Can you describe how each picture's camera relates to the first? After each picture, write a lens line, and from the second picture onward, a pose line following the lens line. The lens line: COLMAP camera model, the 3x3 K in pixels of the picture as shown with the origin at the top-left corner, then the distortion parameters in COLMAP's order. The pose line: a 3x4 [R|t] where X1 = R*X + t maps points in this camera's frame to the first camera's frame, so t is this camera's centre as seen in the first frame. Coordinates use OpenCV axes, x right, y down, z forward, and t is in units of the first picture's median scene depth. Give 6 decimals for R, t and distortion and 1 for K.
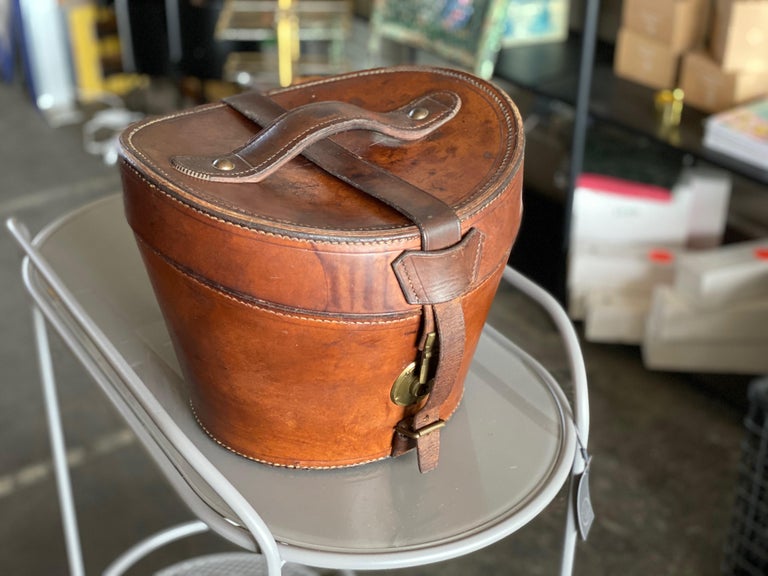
lens RADIAL K [[1158.8, 0, 382.2], [0, 1158.8, 267.0], [0, 0, 1]] dist [0.122586, 0.020387]
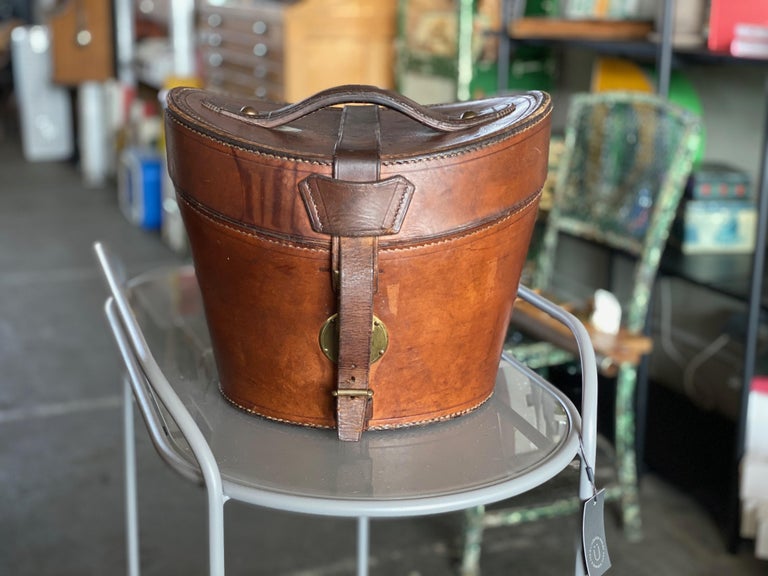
lens RADIAL K [[1158.8, 0, 382.2], [0, 1158.8, 267.0], [0, 0, 1]] dist [0.122586, 0.020387]
pose [[0.820024, 0.147328, -0.553041, 0.633422], [-0.287263, 0.941717, -0.175070, 0.220745], [0.495015, 0.302430, 0.814553, 0.203166]]
